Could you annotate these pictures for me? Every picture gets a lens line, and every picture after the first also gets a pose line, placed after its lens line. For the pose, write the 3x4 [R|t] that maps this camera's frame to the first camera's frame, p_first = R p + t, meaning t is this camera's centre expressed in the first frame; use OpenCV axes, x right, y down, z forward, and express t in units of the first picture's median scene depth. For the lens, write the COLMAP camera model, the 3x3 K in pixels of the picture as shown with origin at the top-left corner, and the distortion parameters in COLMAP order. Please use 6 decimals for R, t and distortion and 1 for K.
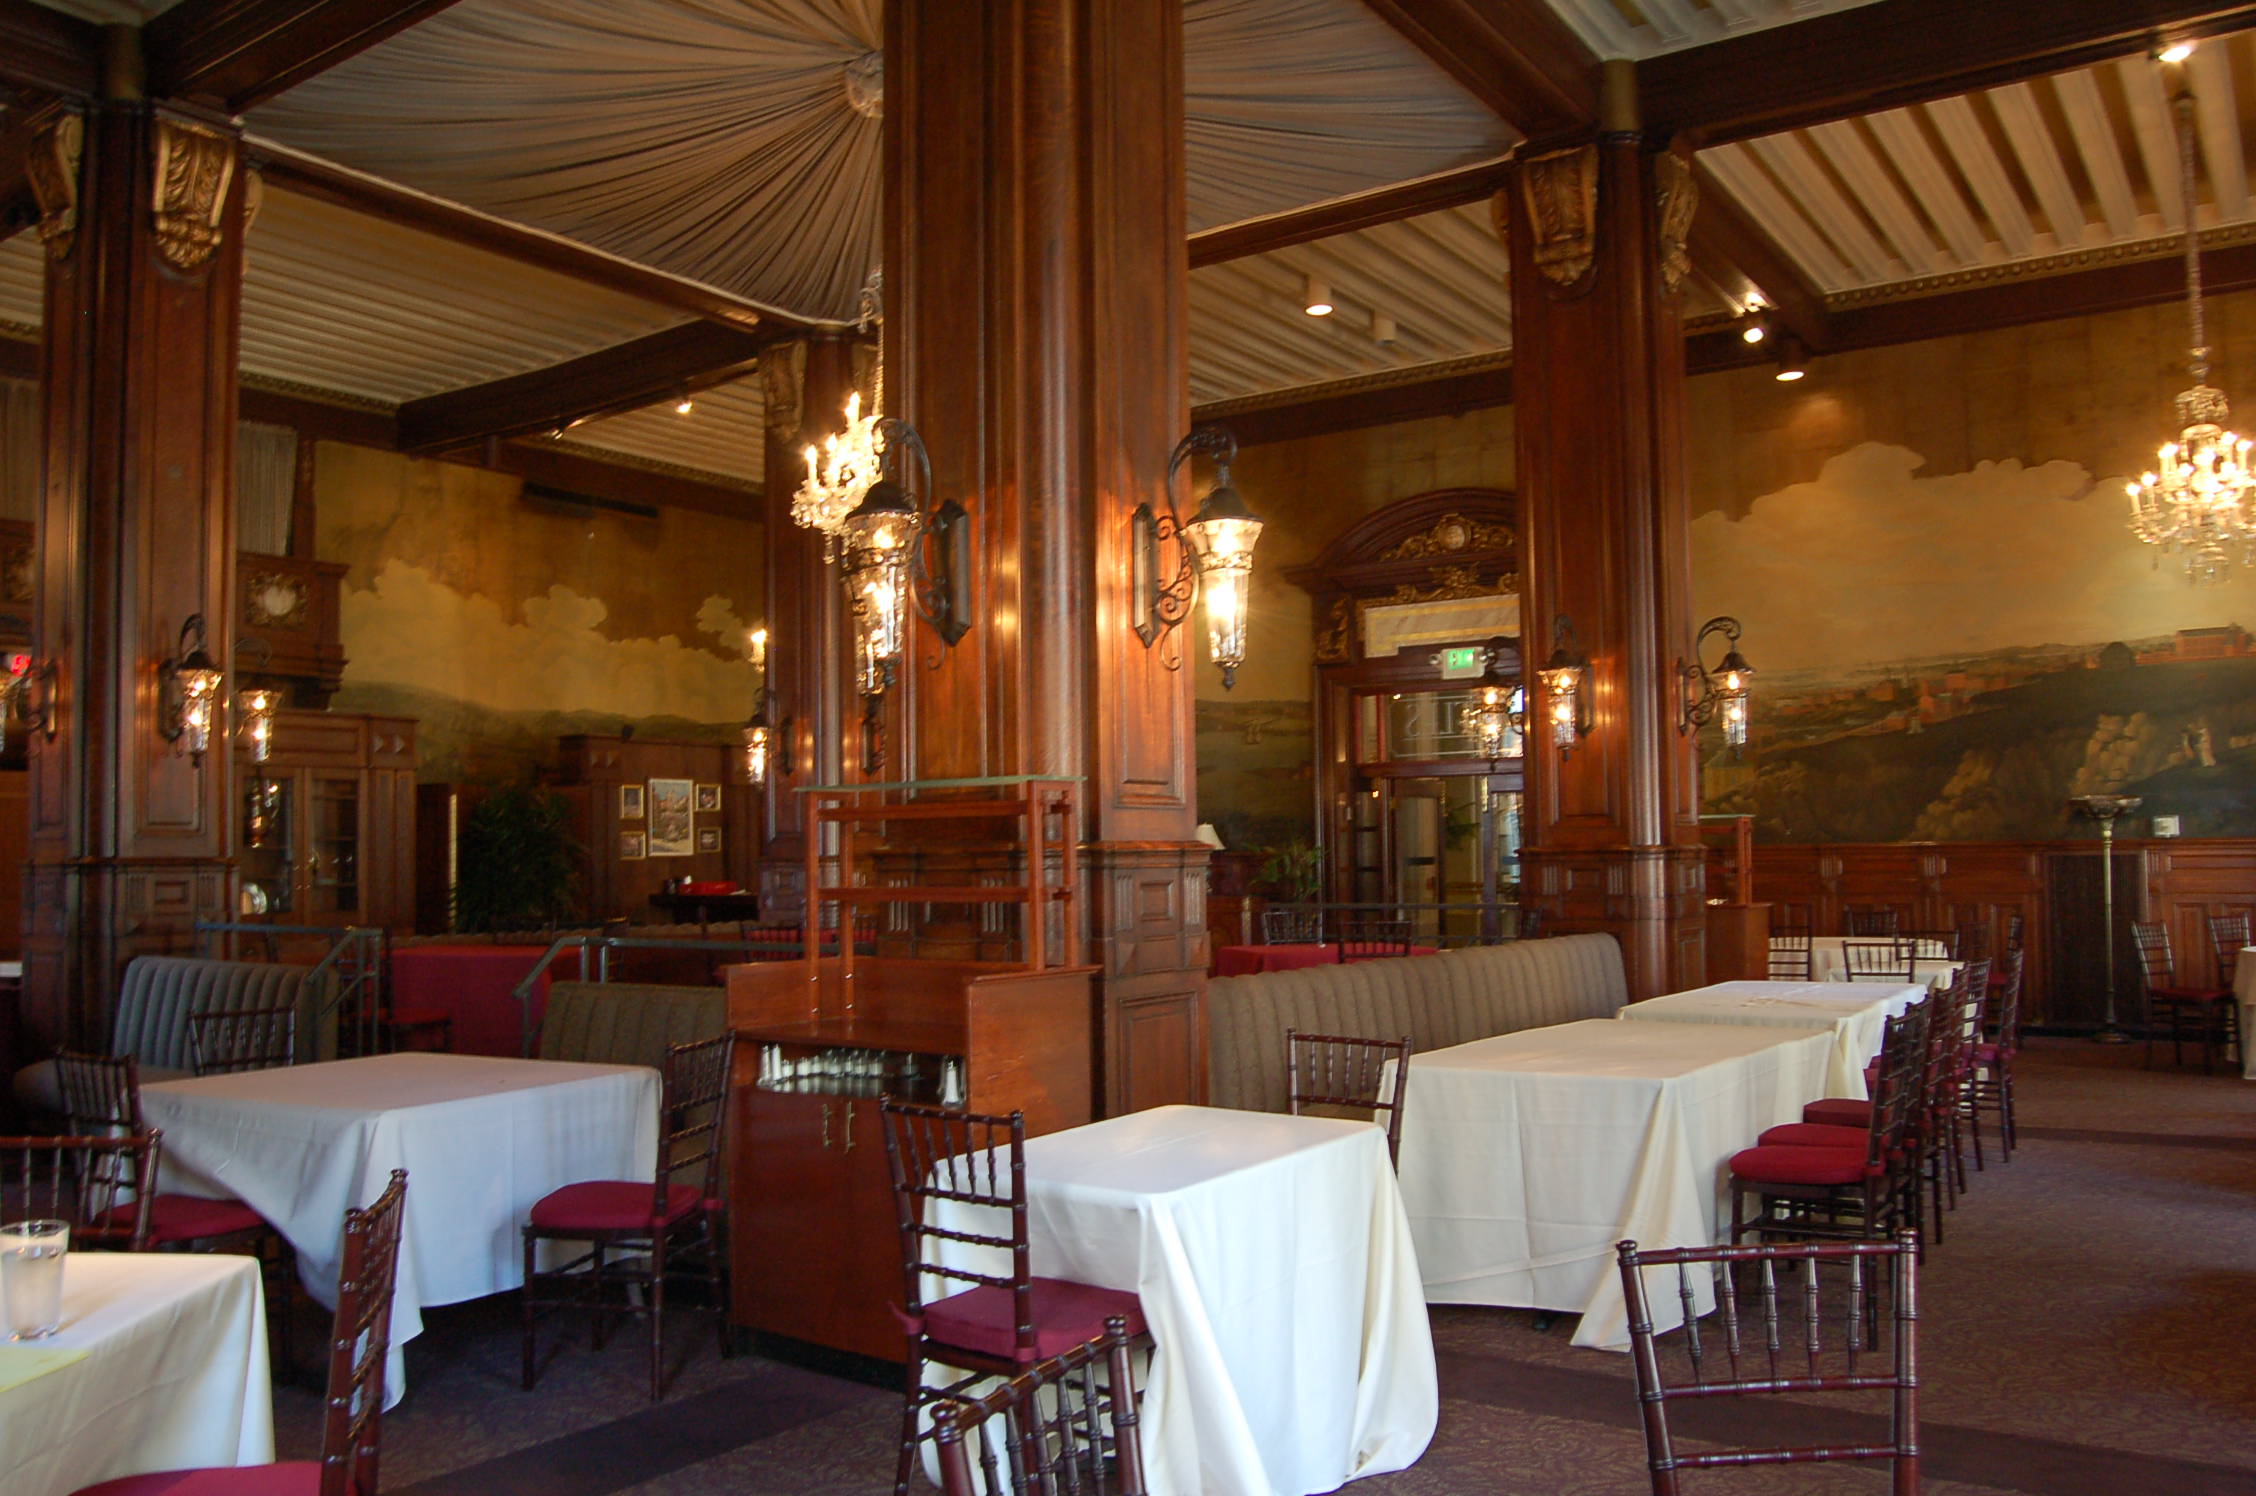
lens RADIAL K [[1756.4, 0, 1133.1], [0, 1756.4, 782.2], [0, 0, 1]] dist [-0.091738, 0.032247]
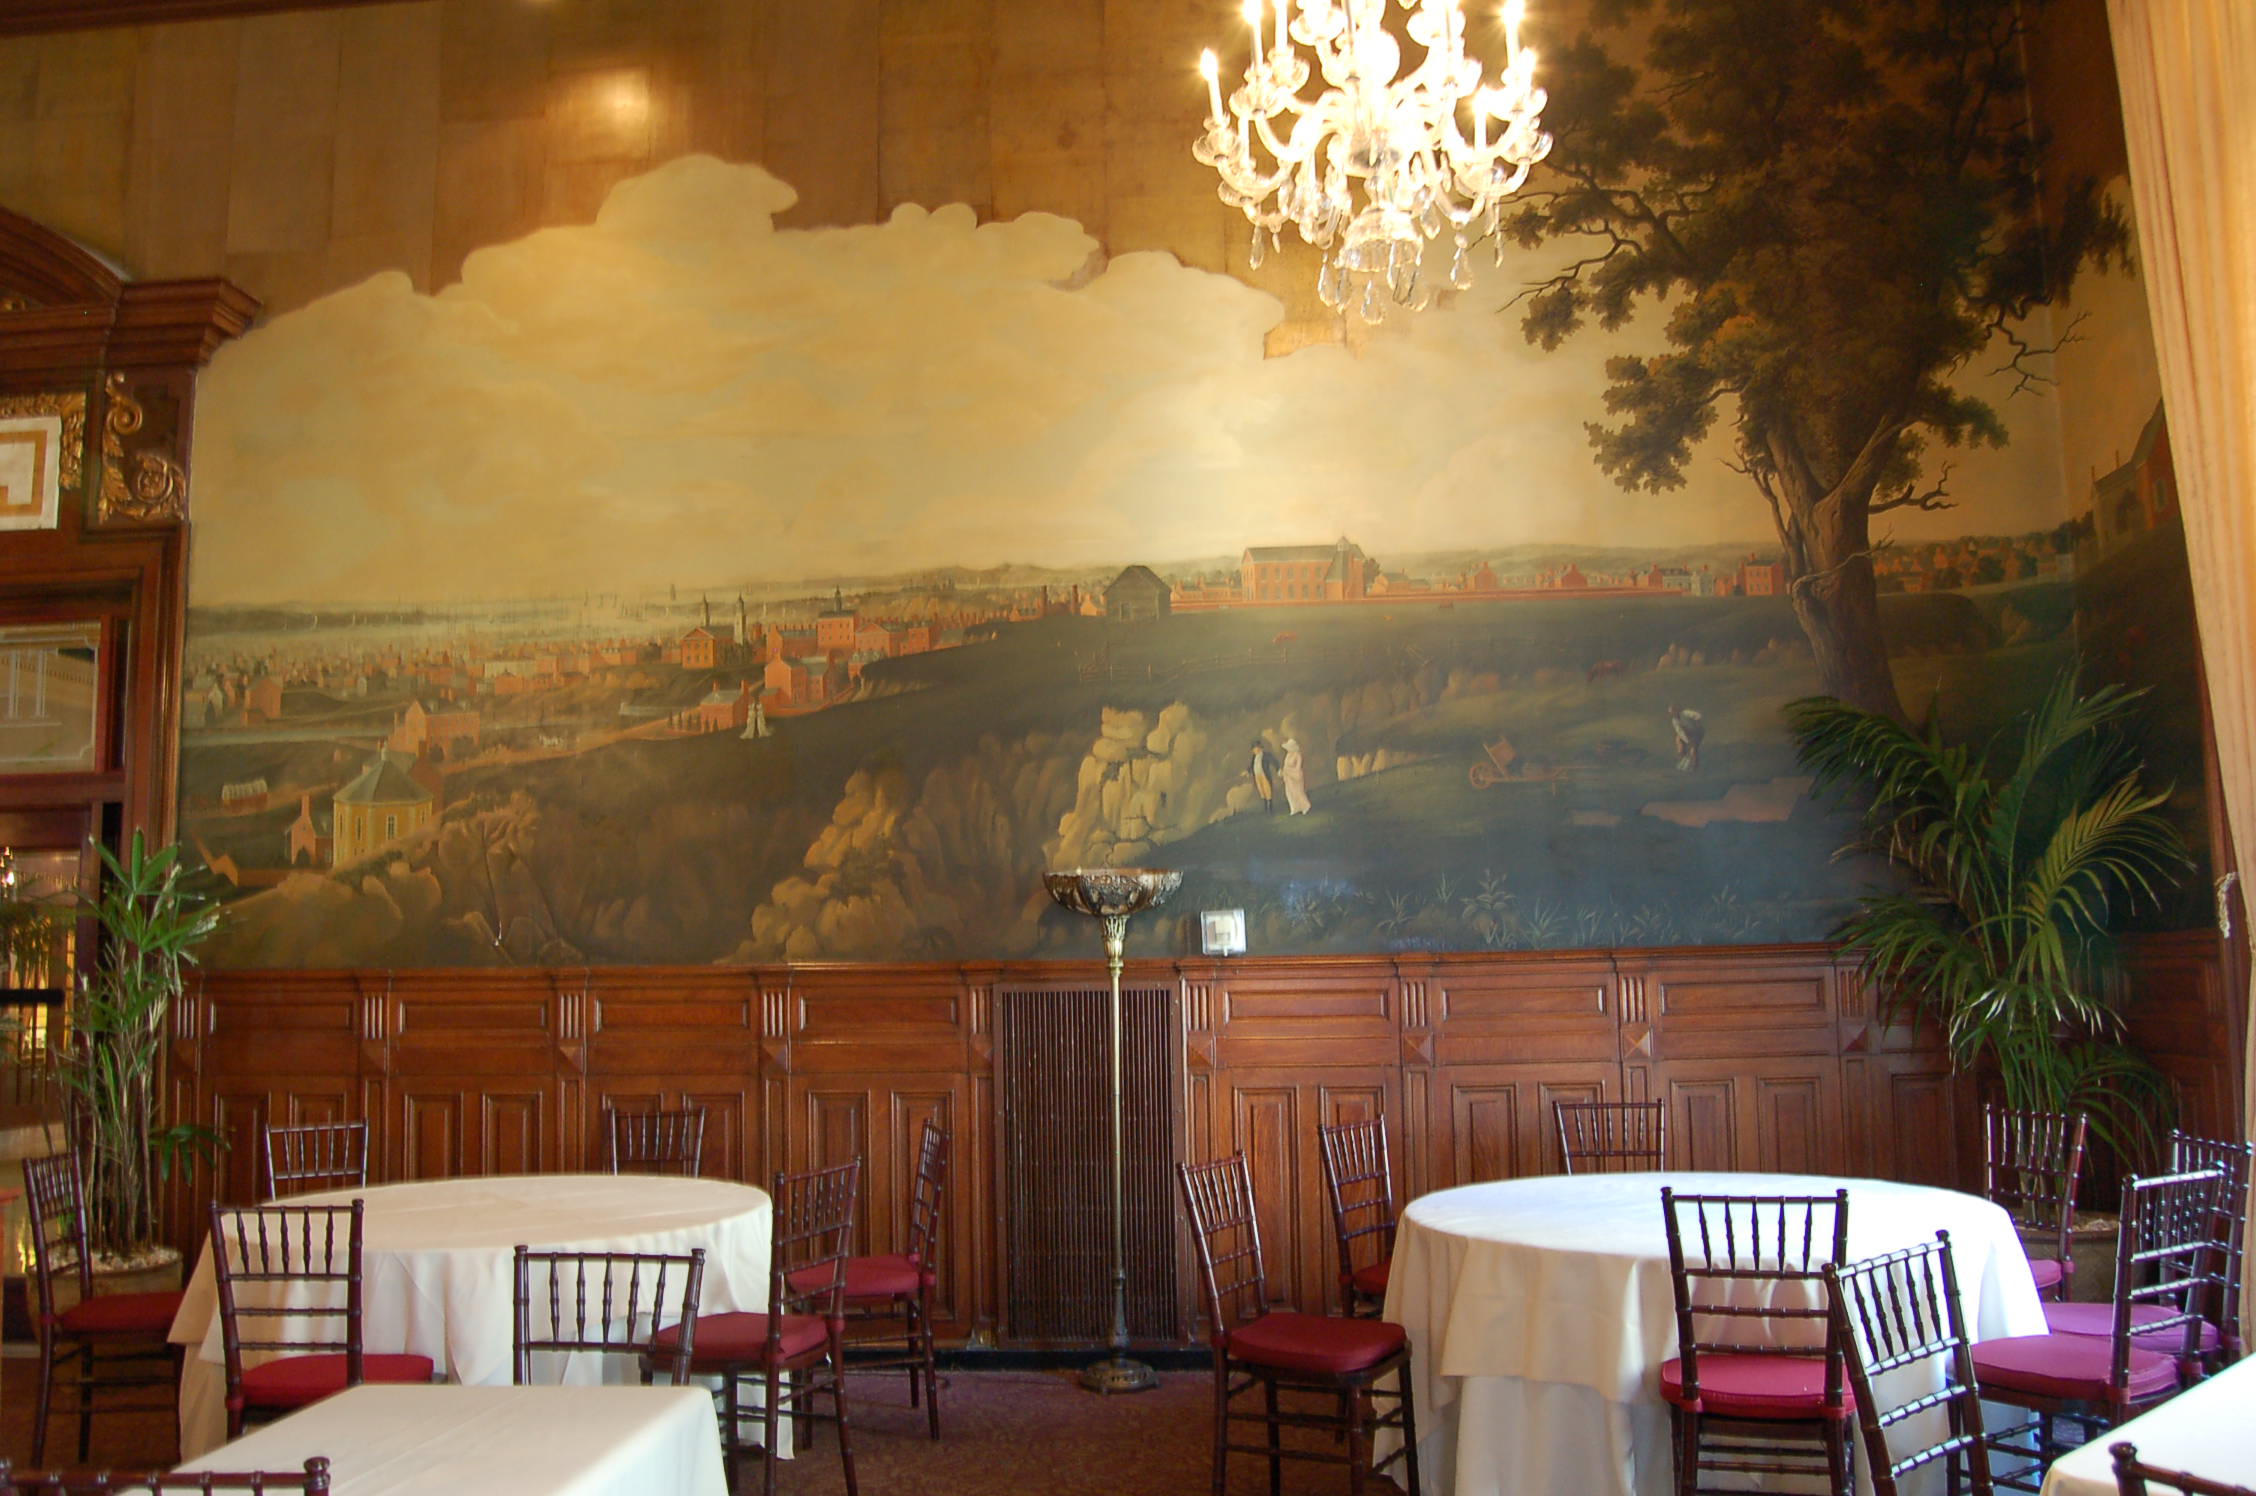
lens RADIAL K [[1756.4, 0, 1122.0], [0, 1756.4, 771.9], [0, 0, 1]] dist [-0.091738, 0.032247]
pose [[0.855654, 0.050384, 0.515090, 0.307171], [-0.014585, 0.997202, -0.073313, 0.016786], [-0.517343, 0.055217, 0.853995, 0.561786]]
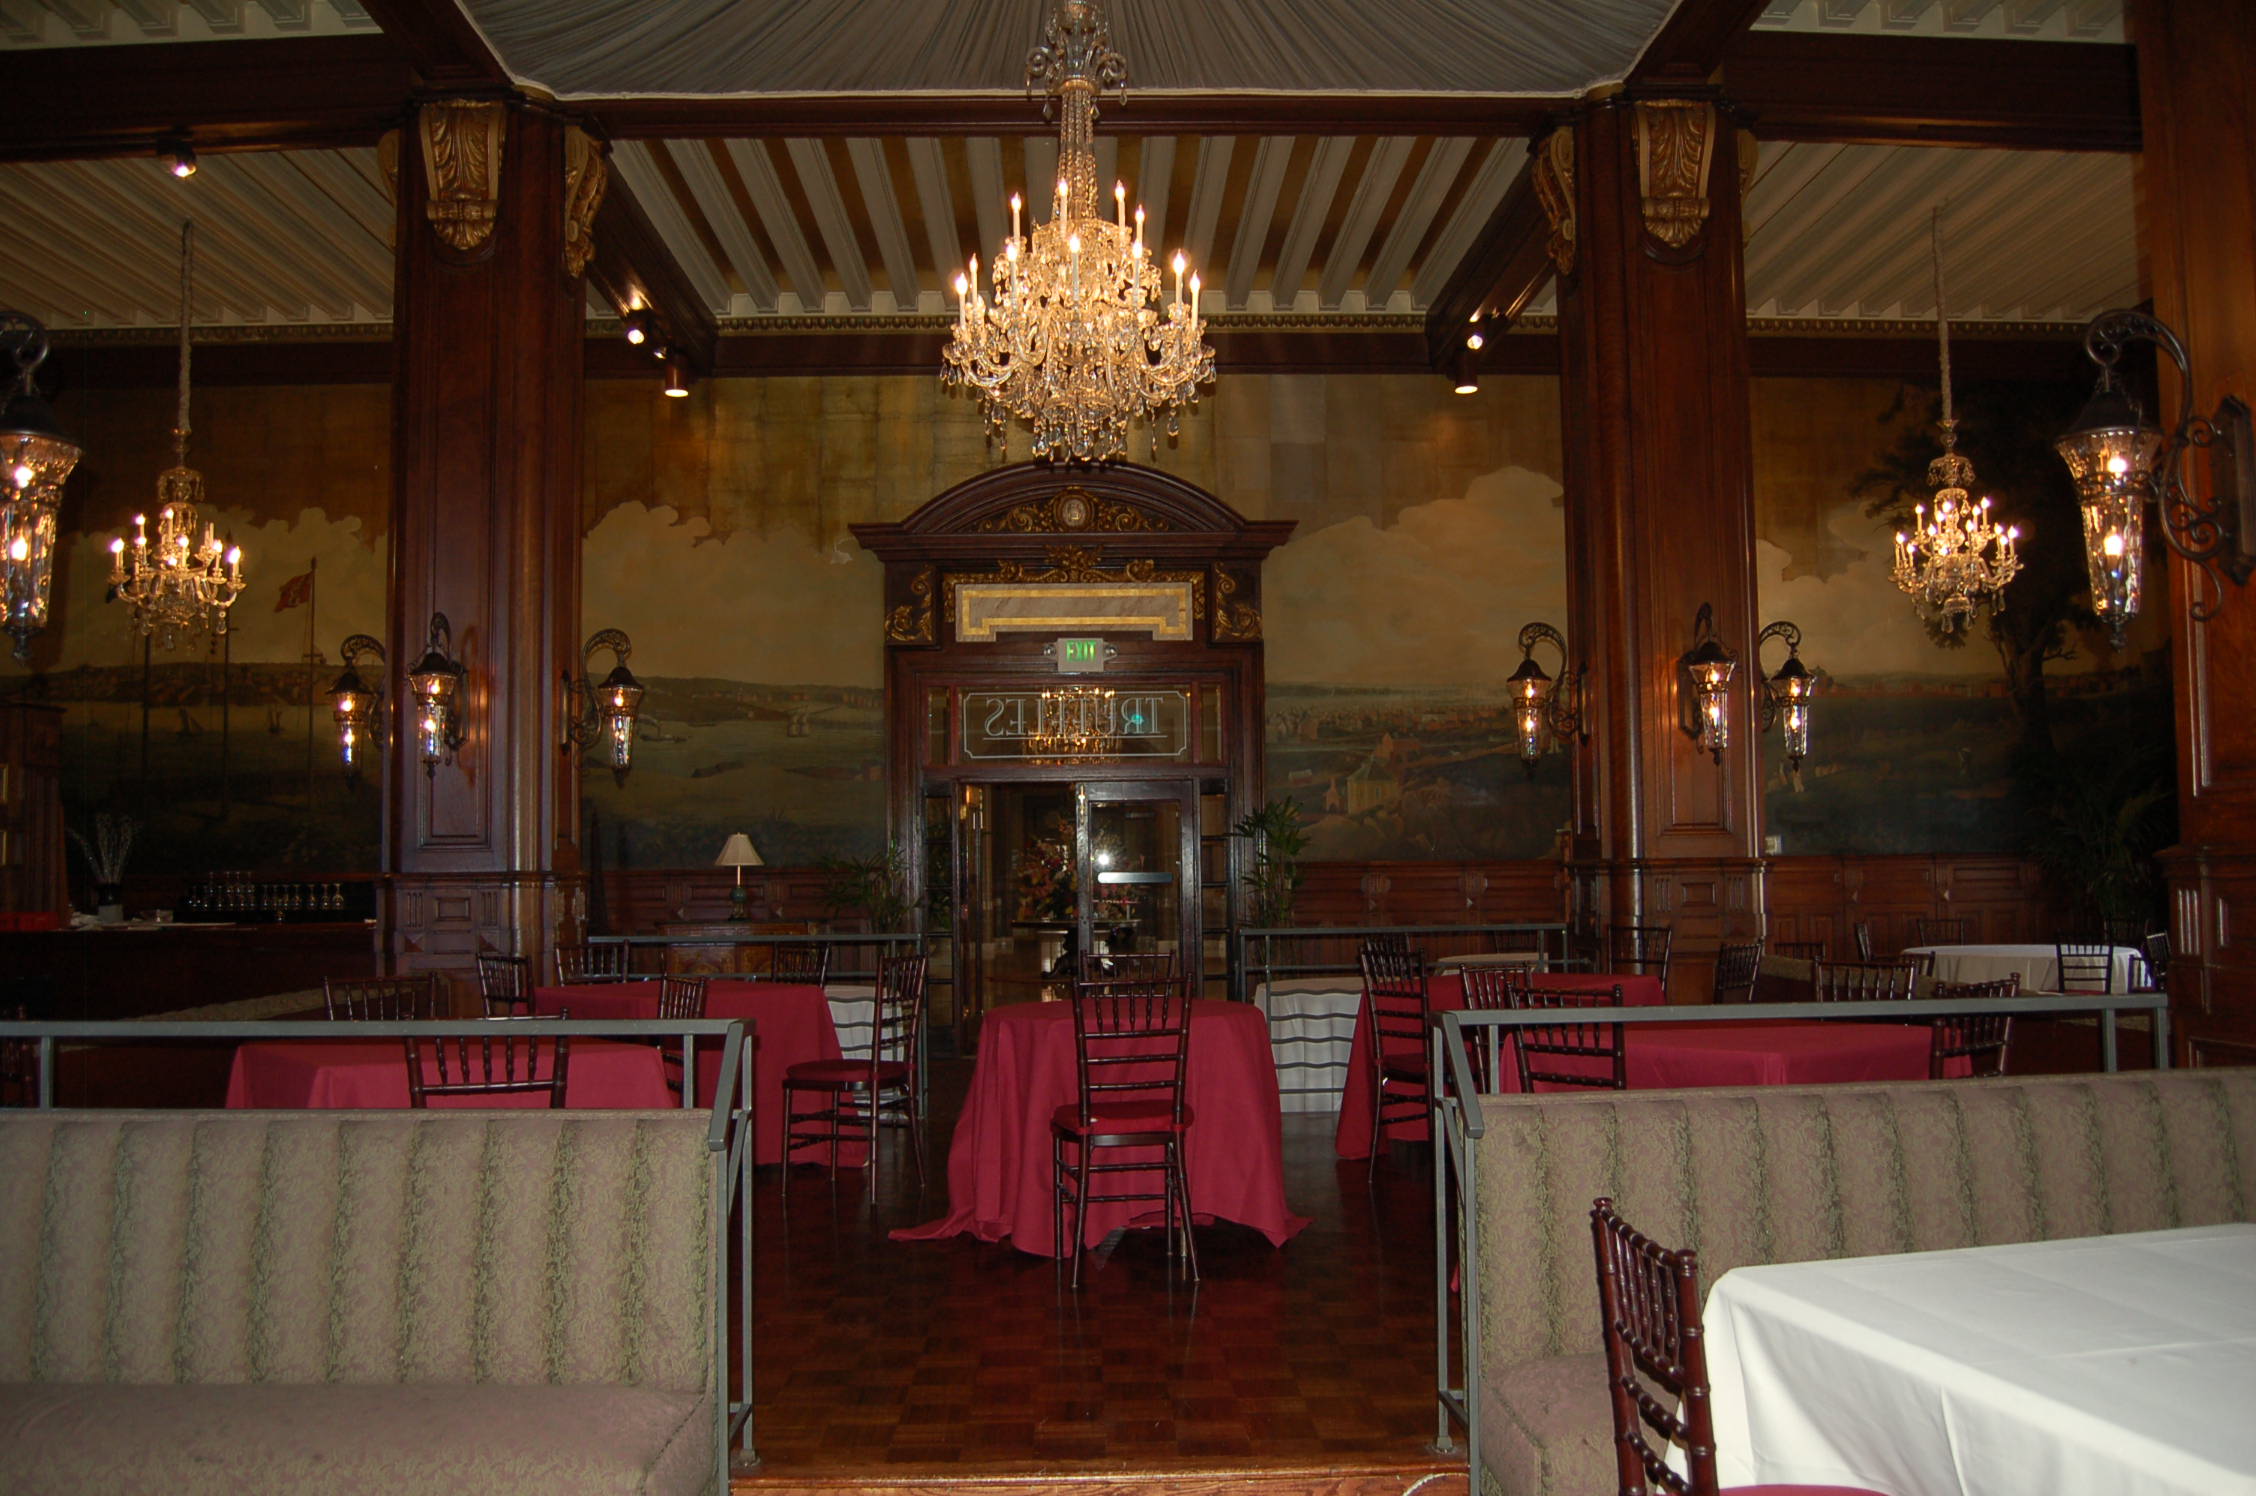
lens RADIAL K [[1756.4, 0, 1105.7], [0, 1756.4, 788.8], [0, 0, 1]] dist [-0.091738, 0.032247]
pose [[0.801320, 0.027128, 0.597620, -0.407962], [-0.022307, 0.999632, -0.015466, 0.015956], [-0.597819, -0.000938, 0.801630, 0.343758]]
